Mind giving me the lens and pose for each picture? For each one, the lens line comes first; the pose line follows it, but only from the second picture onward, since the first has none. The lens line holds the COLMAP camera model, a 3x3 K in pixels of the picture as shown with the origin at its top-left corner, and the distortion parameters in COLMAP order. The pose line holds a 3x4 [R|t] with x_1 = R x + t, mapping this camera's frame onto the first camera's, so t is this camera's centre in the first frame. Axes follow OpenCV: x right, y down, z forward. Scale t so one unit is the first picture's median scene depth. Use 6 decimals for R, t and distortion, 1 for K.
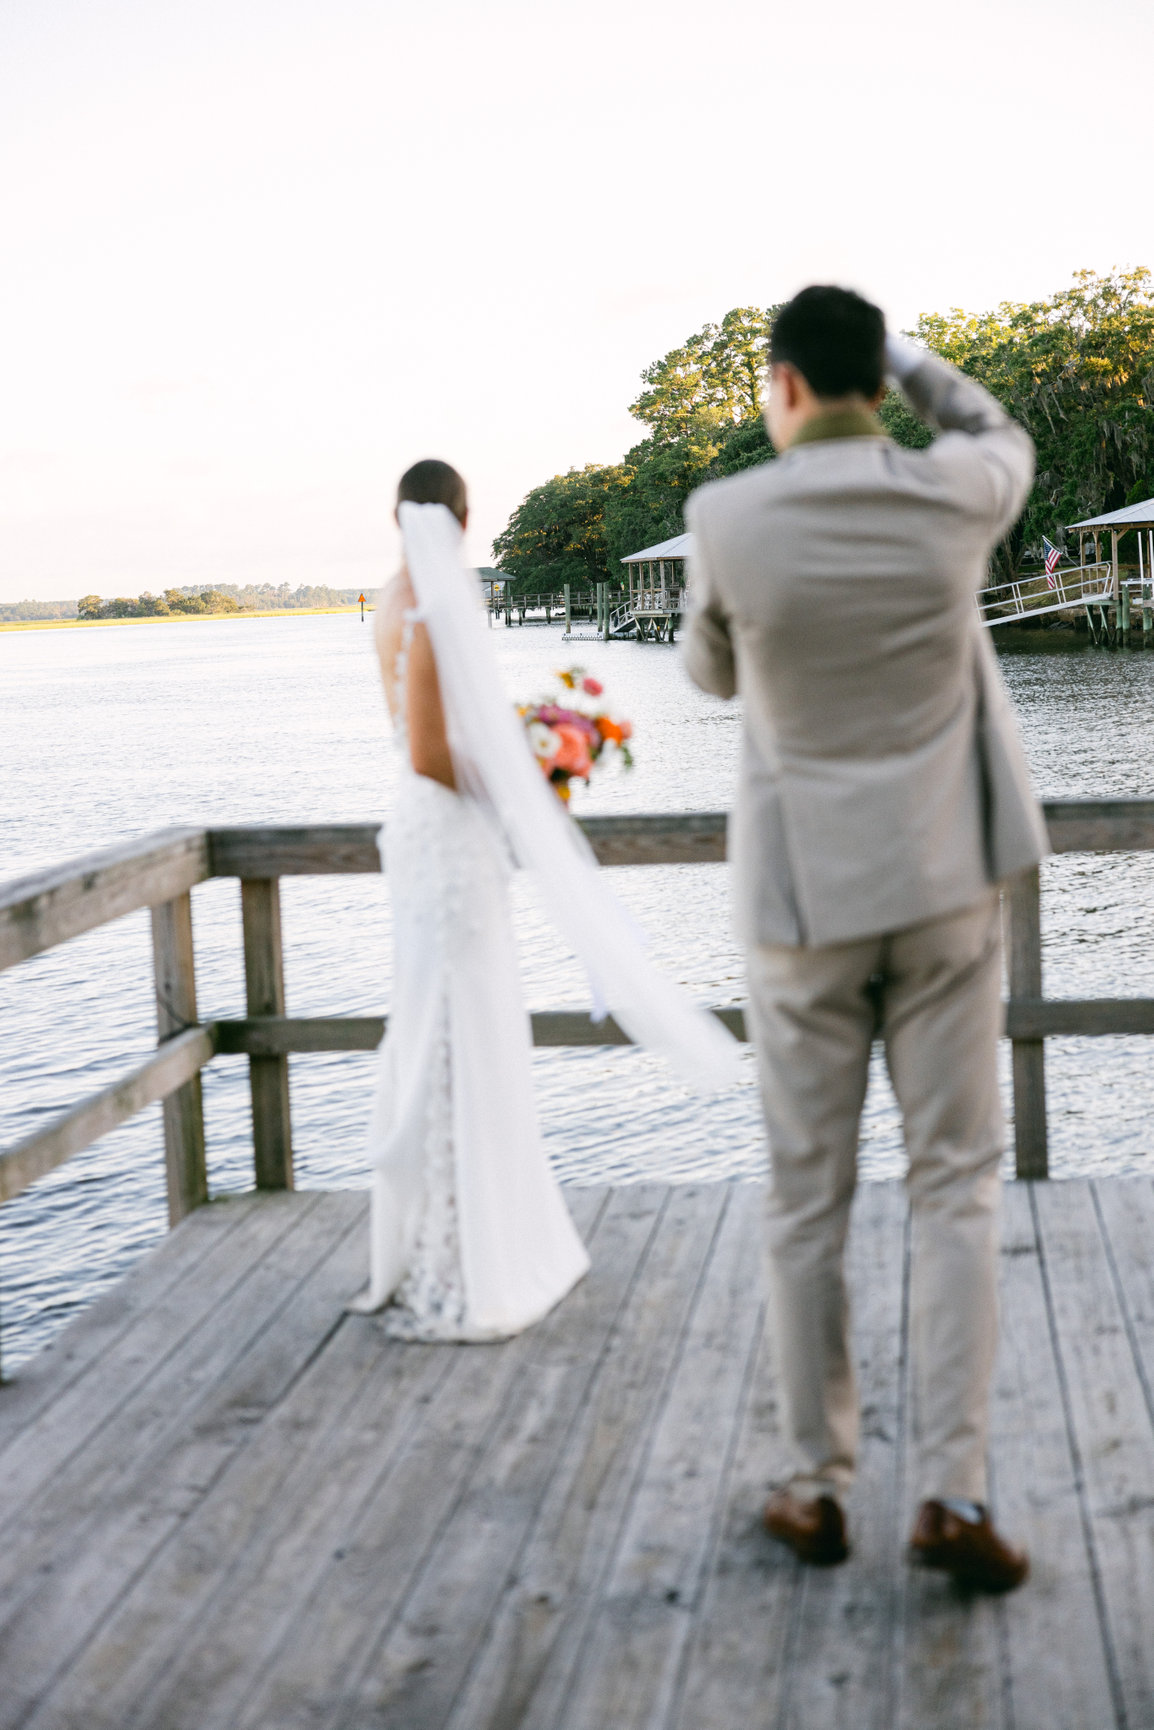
lens RADIAL K [[3020.4, 0, 590.3], [0, 3020.4, 871.9], [0, 0, 1]] dist [0.071722, 0.000000]
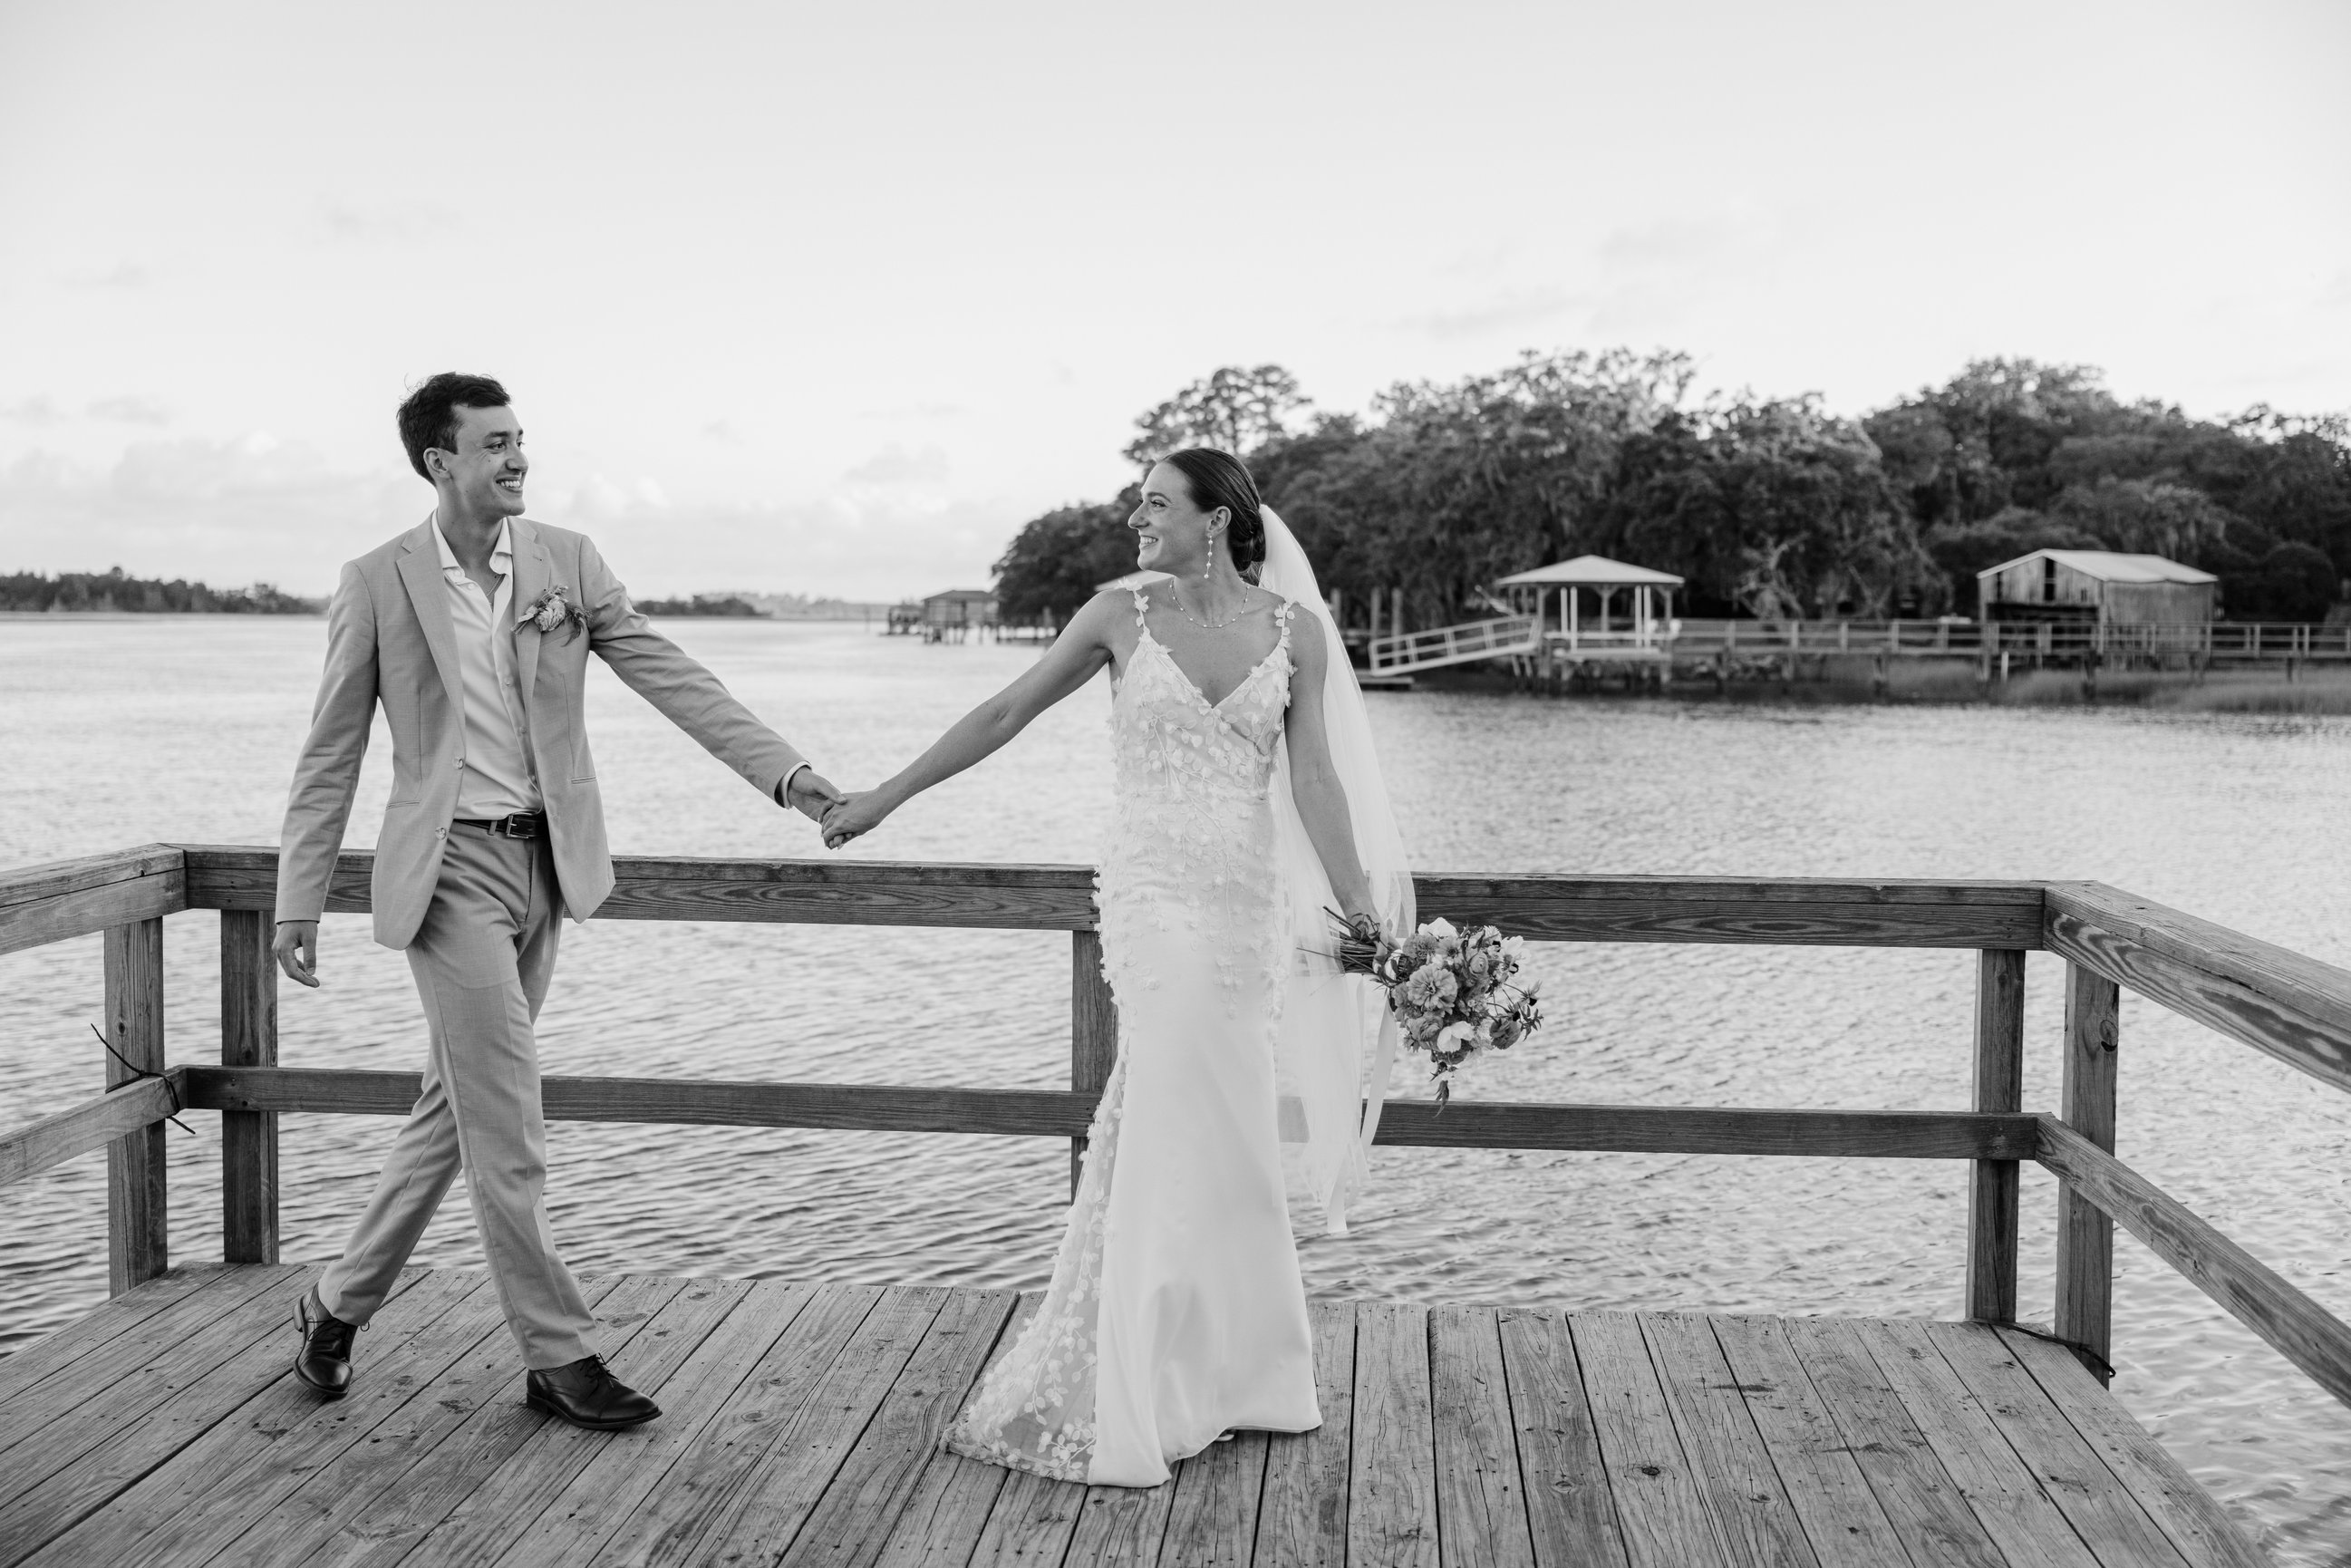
lens RADIAL K [[2767.0, 0, 1177.3], [0, 2767.0, 789.5], [0, 0, 1]] dist [0.008128, 0.000000]
pose [[0.997915, 0.052691, 0.037270, 0.127645], [-0.051520, 0.998168, -0.031727, -0.020658], [-0.038873, 0.029740, 0.998801, 0.178380]]
